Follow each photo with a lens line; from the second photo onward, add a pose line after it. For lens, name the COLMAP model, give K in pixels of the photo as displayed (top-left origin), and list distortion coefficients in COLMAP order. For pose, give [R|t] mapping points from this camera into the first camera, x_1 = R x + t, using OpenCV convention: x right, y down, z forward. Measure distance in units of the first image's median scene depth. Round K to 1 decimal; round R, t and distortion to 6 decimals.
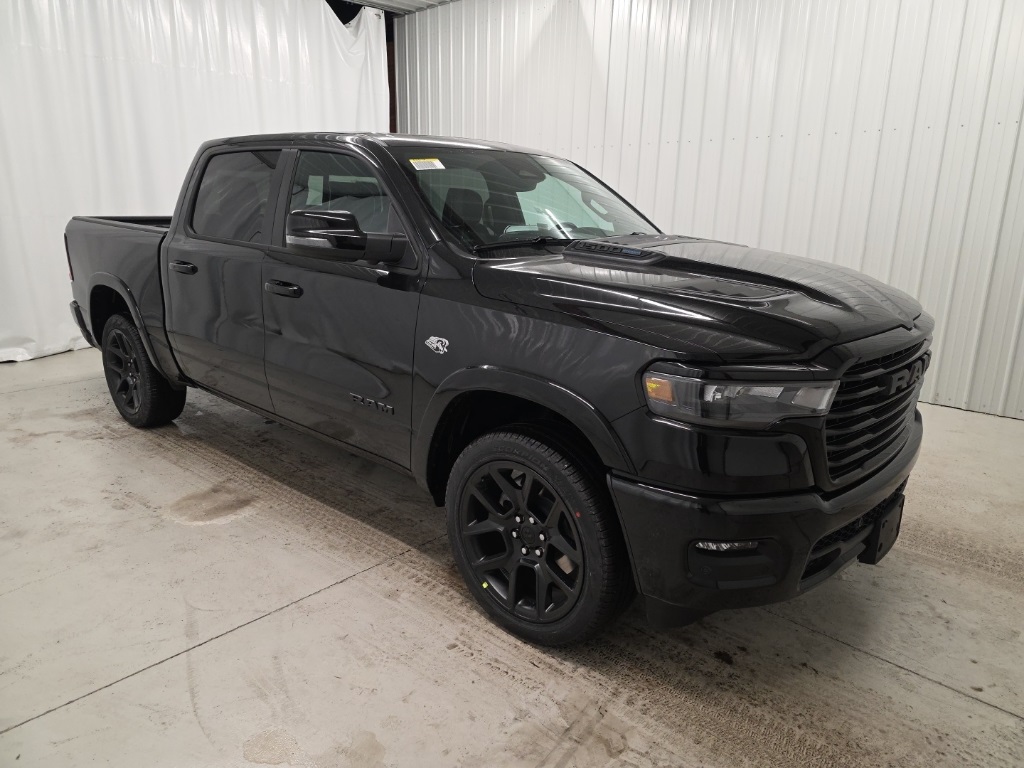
lens RADIAL K [[685.1, 0, 513.4], [0, 685.1, 379.7], [0, 0, 1]] dist [0.040926, -0.029603]
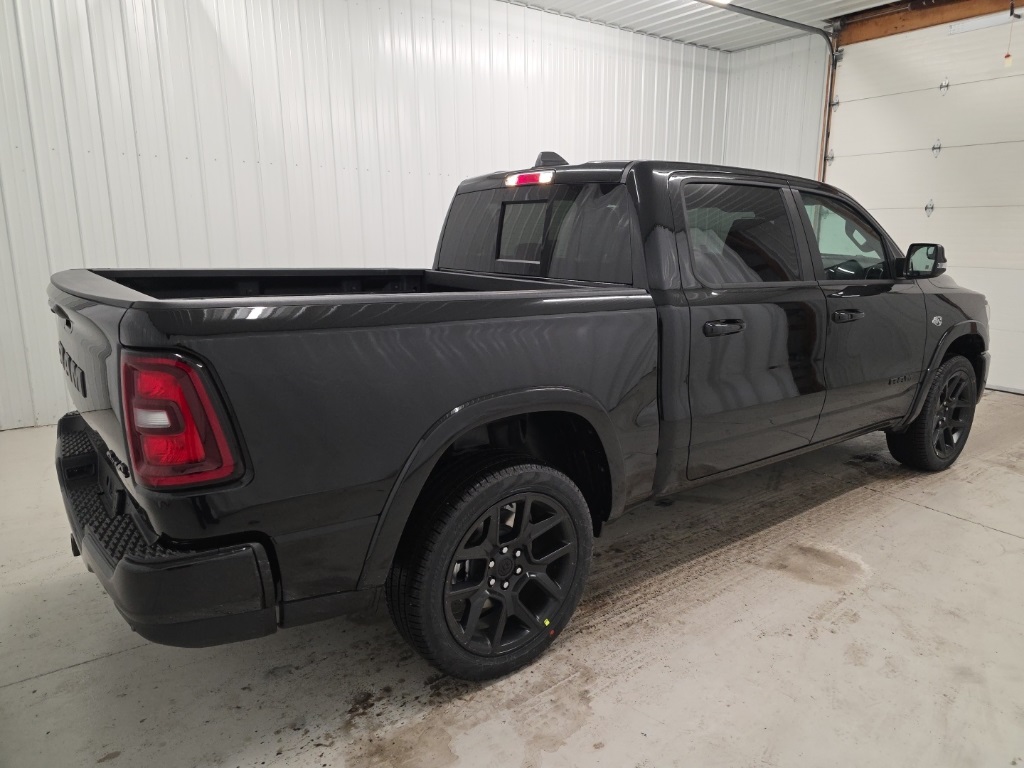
lens RADIAL K [[685.1, 0, 512.8], [0, 685.1, 384.9], [0, 0, 1]] dist [0.040926, -0.029603]
pose [[0.180305, -0.216671, 0.959450, -1.345125], [0.236628, 0.956344, 0.171501, -0.305992], [-0.954724, 0.196111, 0.223704, 1.135140]]
